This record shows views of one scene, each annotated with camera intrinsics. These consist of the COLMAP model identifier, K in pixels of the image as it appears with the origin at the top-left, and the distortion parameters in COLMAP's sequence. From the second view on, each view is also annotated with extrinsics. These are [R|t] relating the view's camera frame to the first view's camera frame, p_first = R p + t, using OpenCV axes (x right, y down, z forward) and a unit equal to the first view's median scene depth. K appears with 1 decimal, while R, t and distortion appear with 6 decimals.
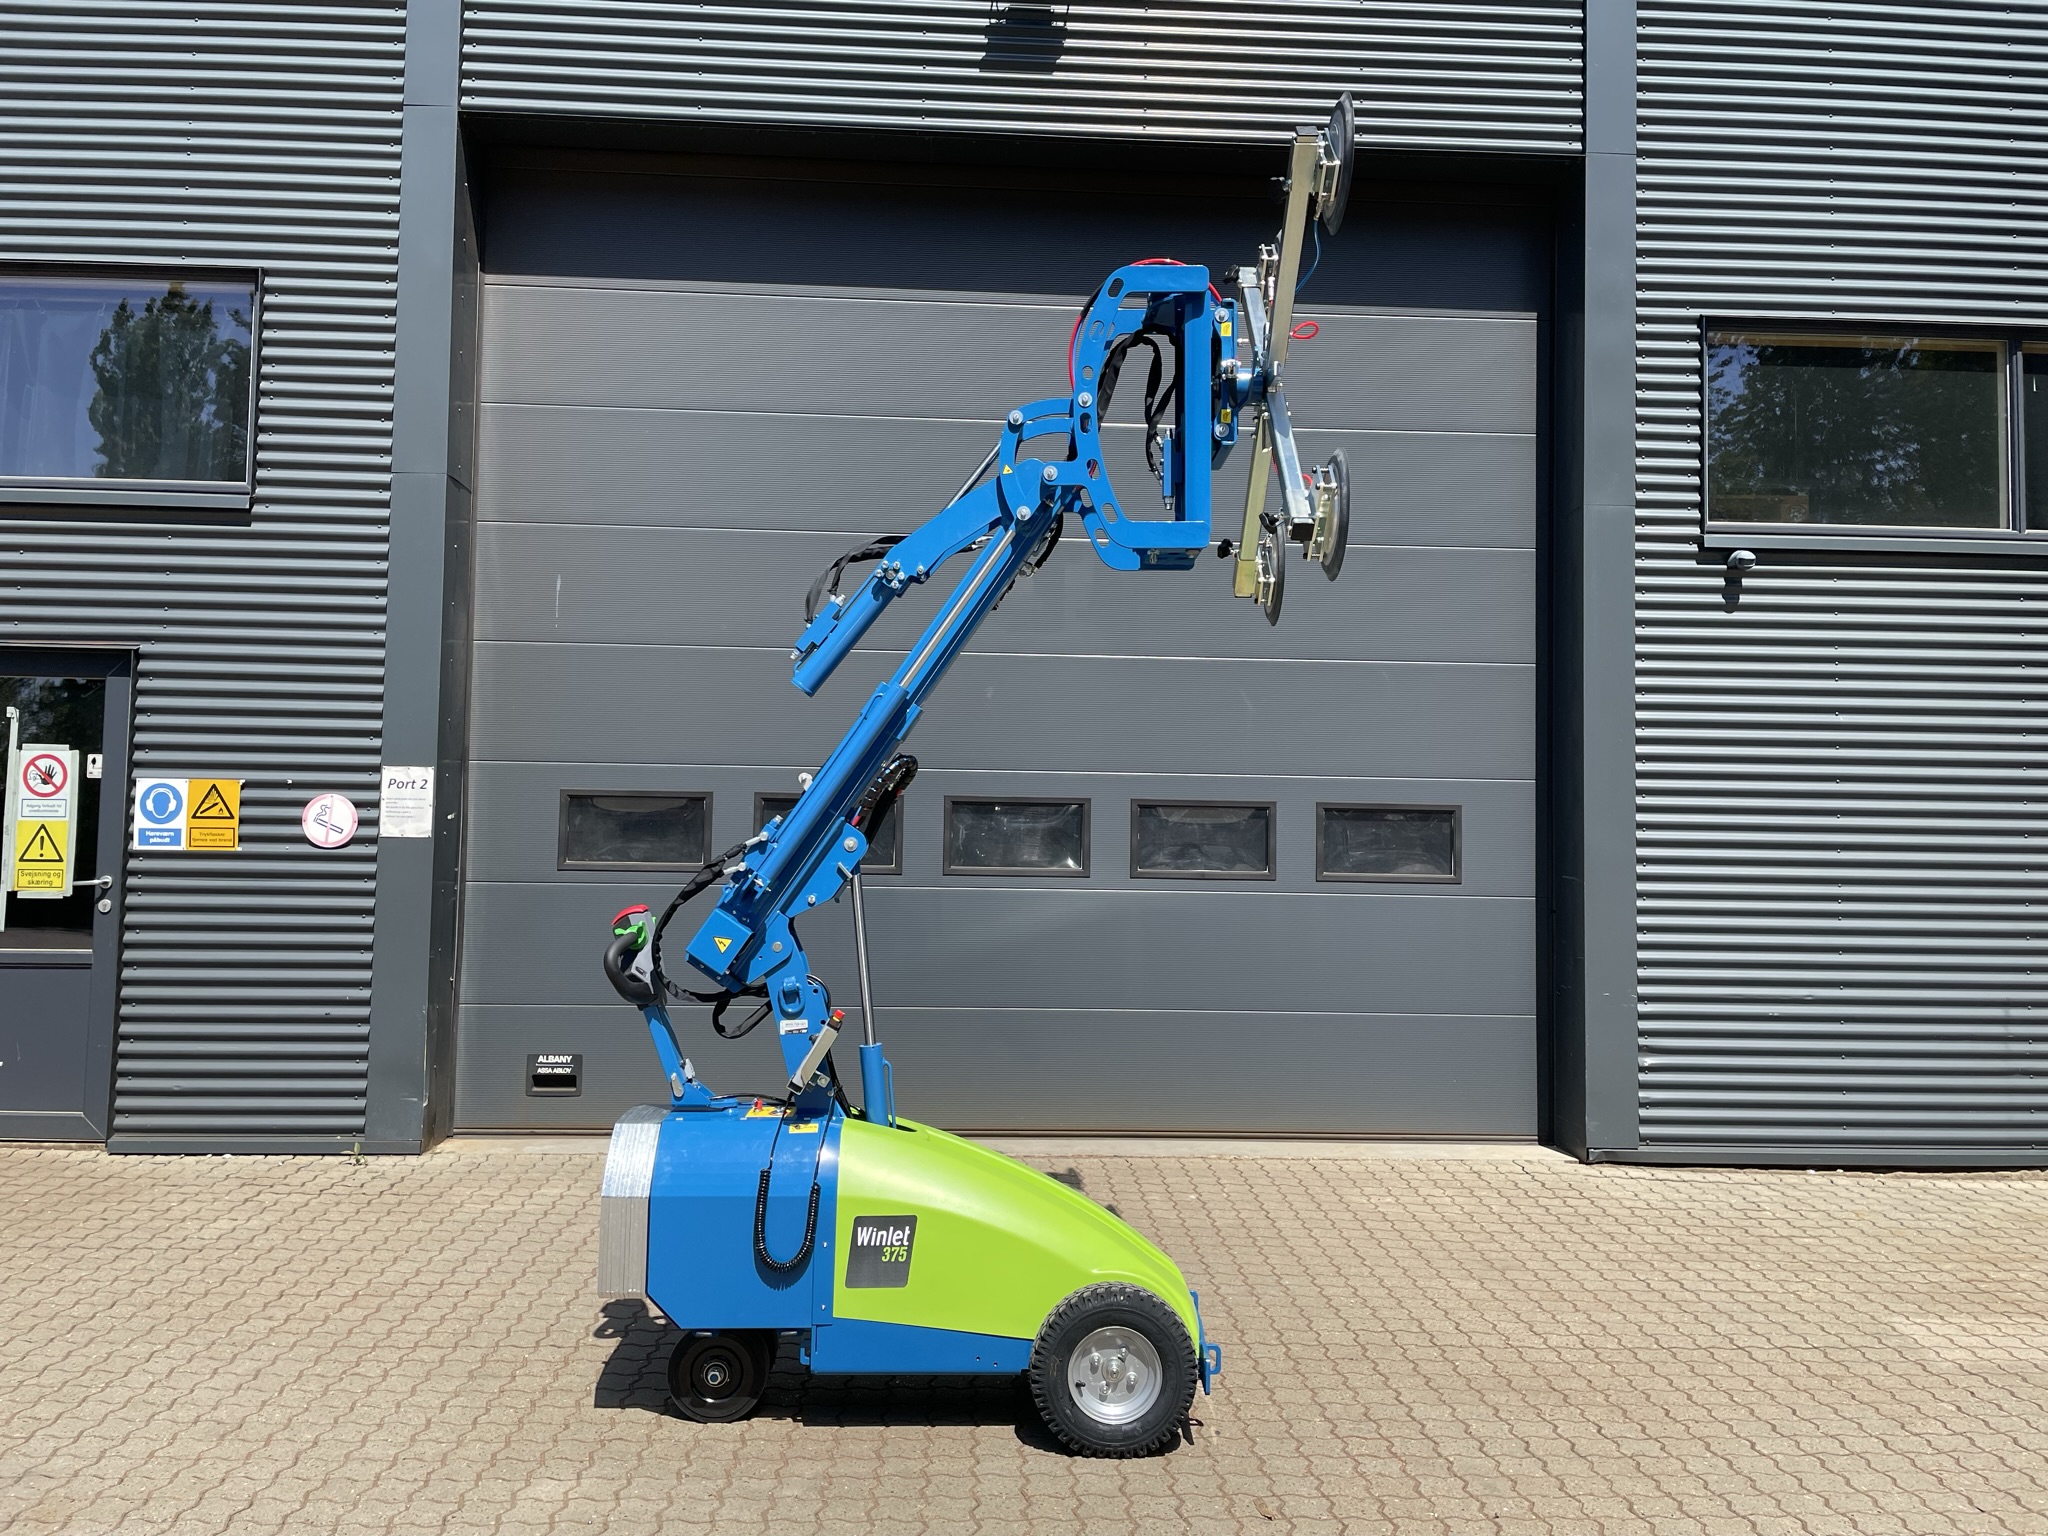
lens RADIAL K [[1552.0, 0, 1036.0], [0, 1552.0, 757.6], [0, 0, 1]] dist [0.088798, -0.117631]
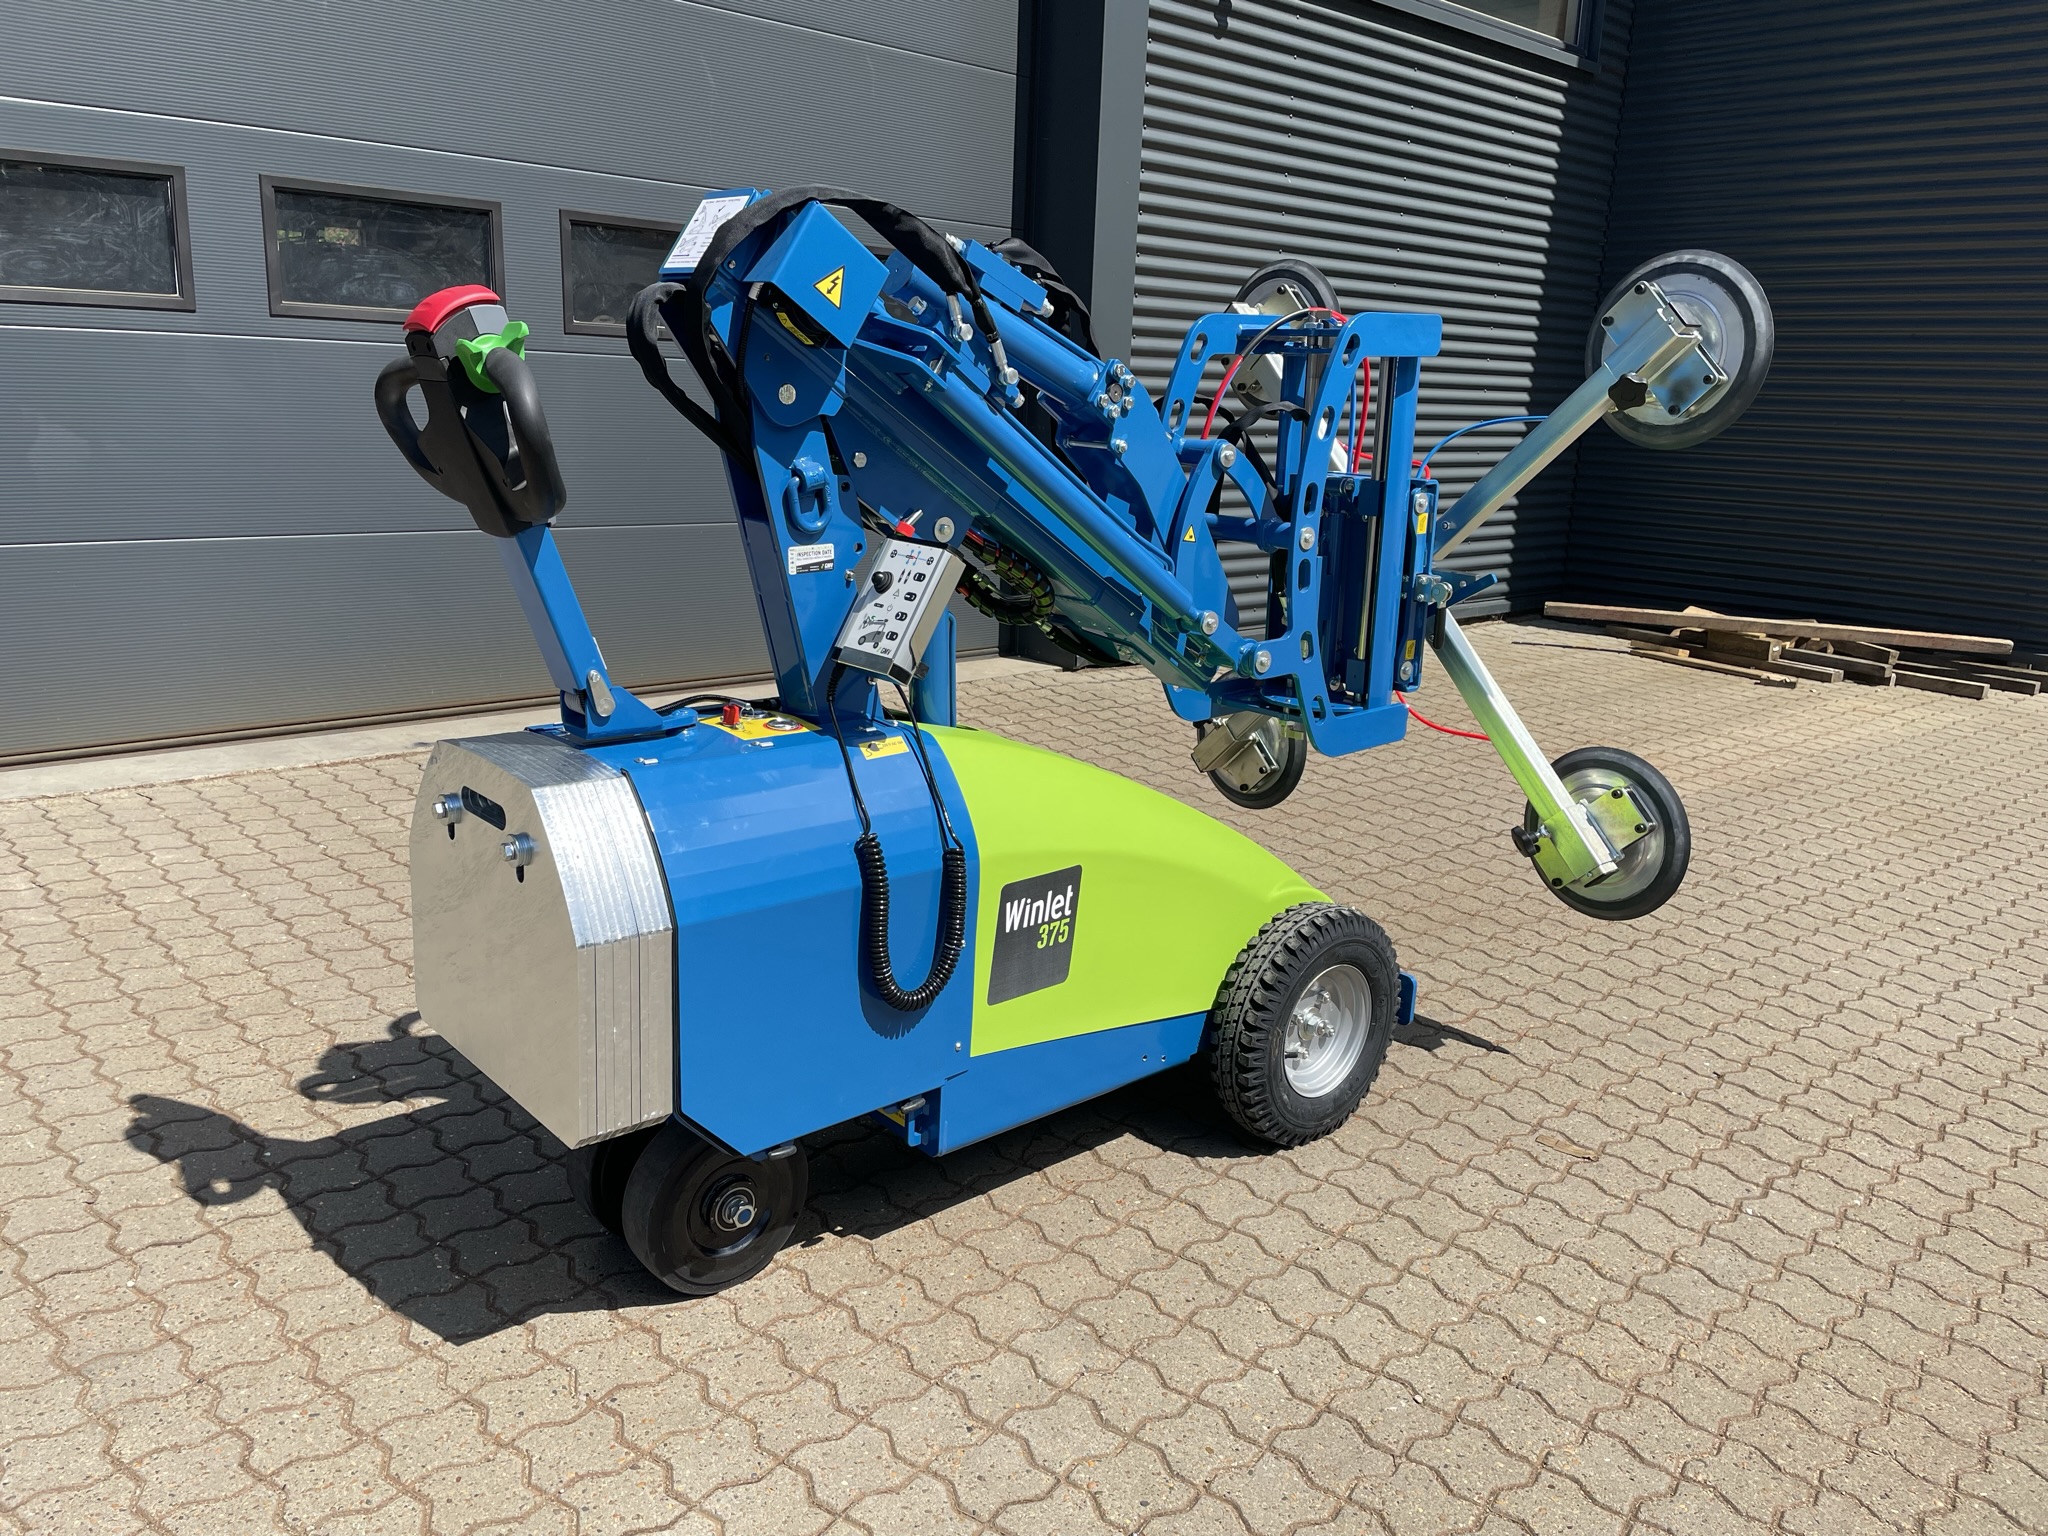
lens RADIAL K [[1552.0, 0, 1025.1], [0, 1552.0, 757.1], [0, 0, 1]] dist [0.088798, -0.117631]
pose [[0.767725, -0.136110, 0.626156, -0.266730], [-0.058113, 0.958364, 0.279575, 0.055947], [-0.638138, -0.251025, 0.727850, 0.358353]]
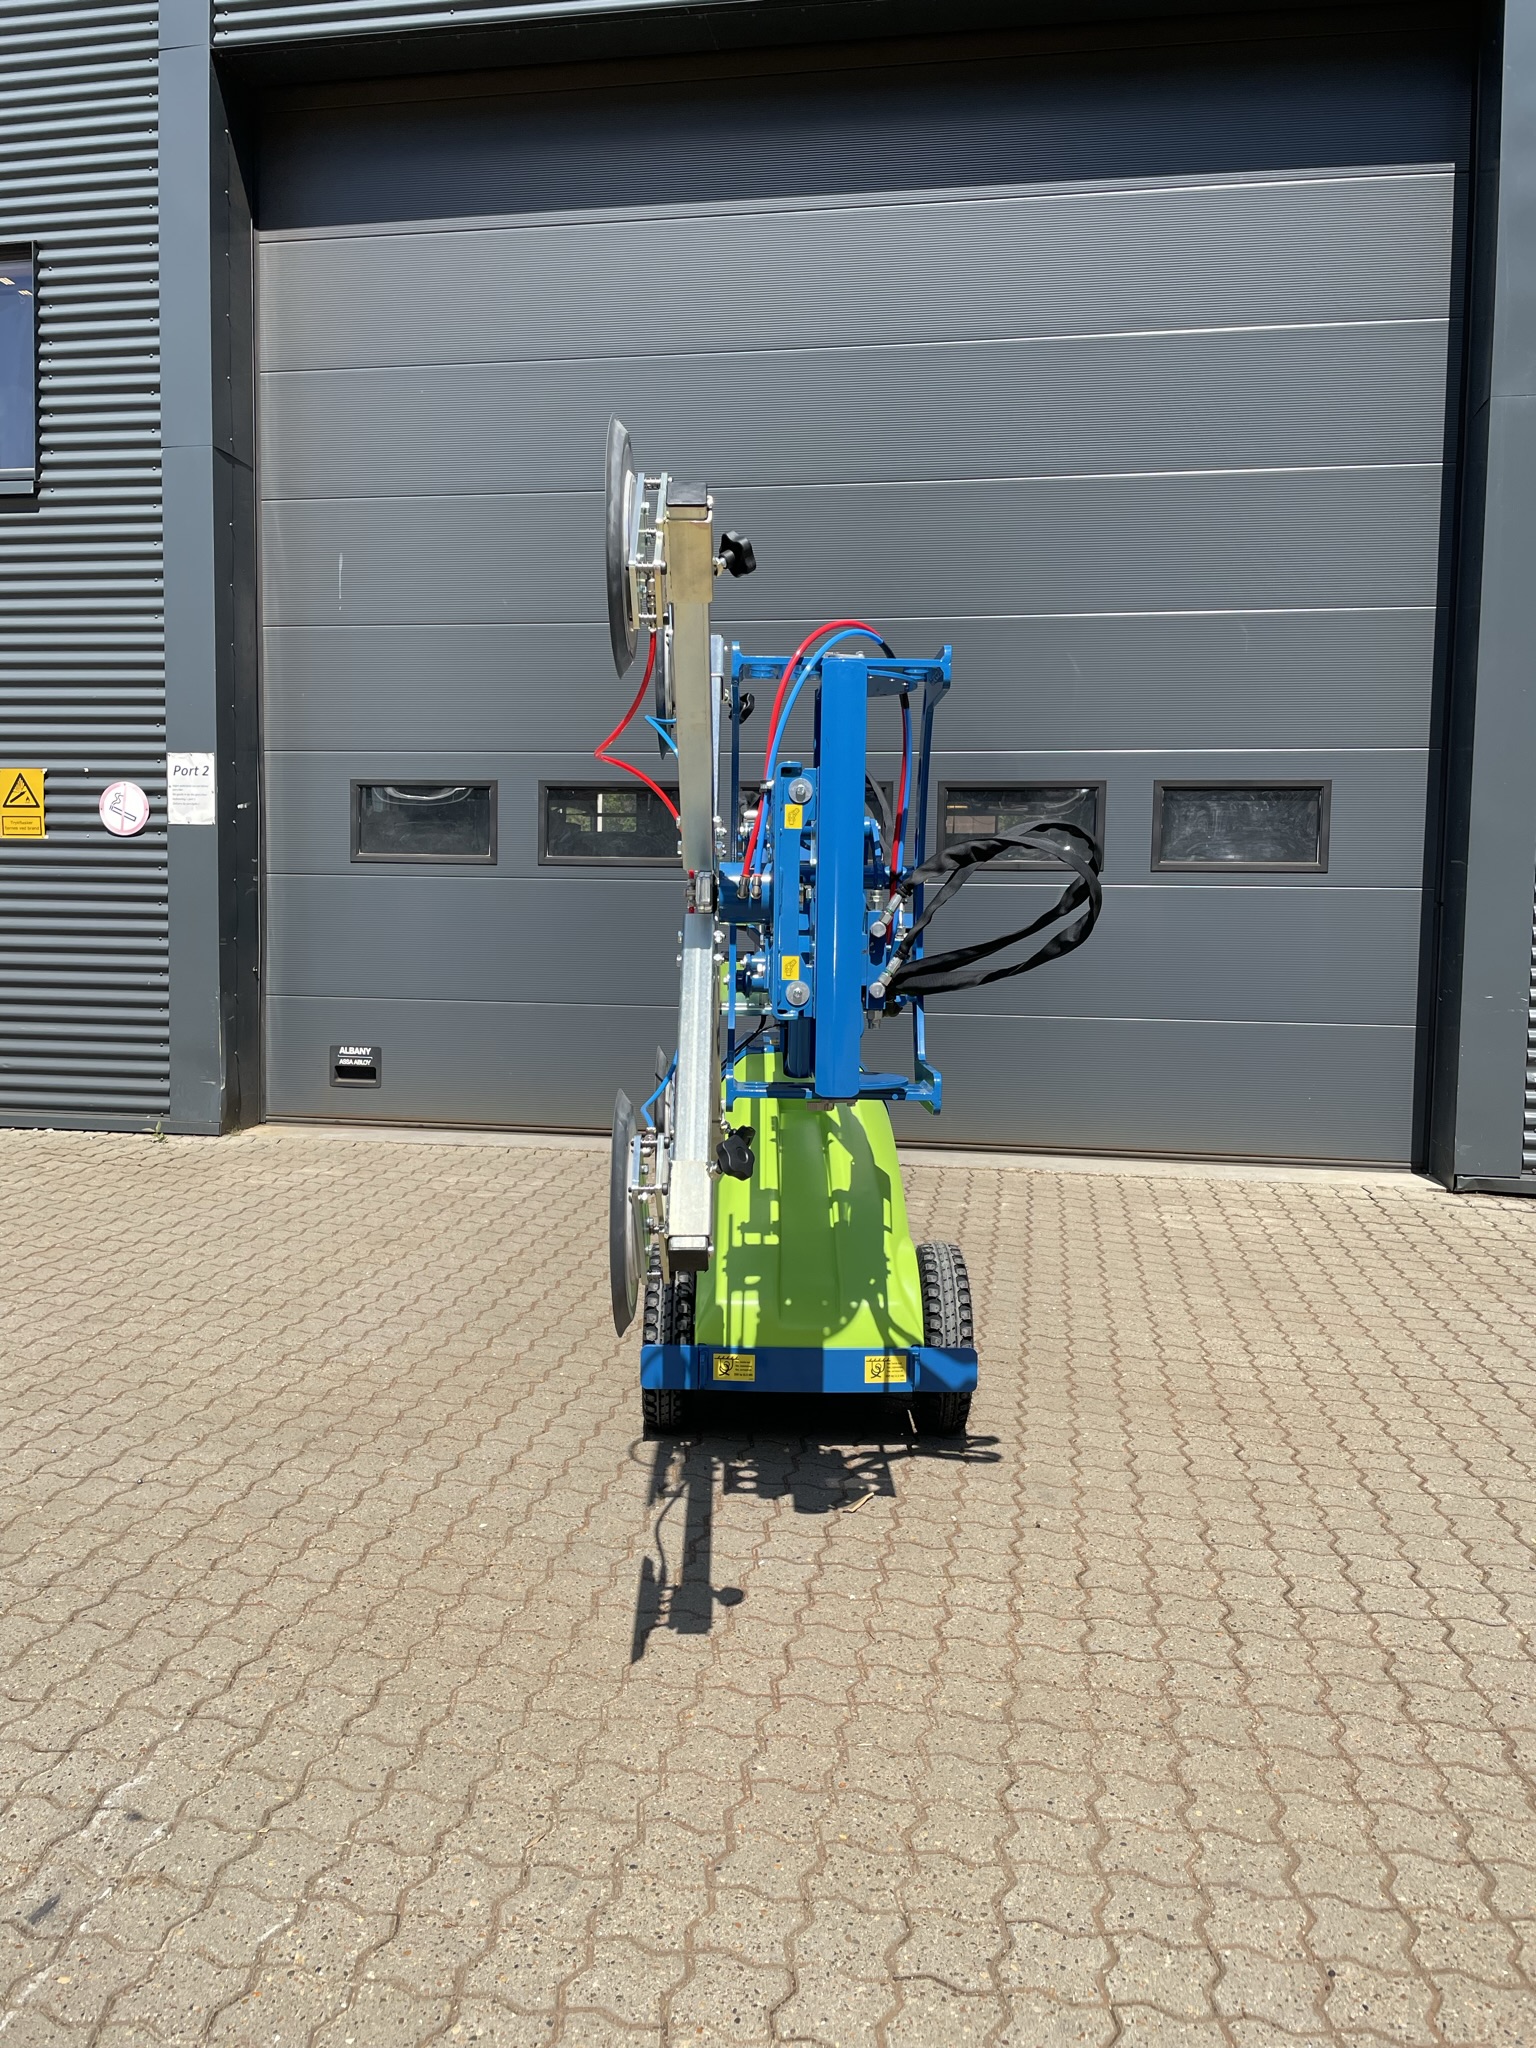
lens RADIAL K [[1552.0, 0, 765.8], [0, 1552.0, 1005.6], [0, 0, 1]] dist [0.088798, -0.117631]
pose [[0.975682, 0.012713, -0.218820, 0.180055], [0.012481, 0.993475, 0.113368, 0.058125], [0.218834, -0.113343, 0.969157, 0.101790]]
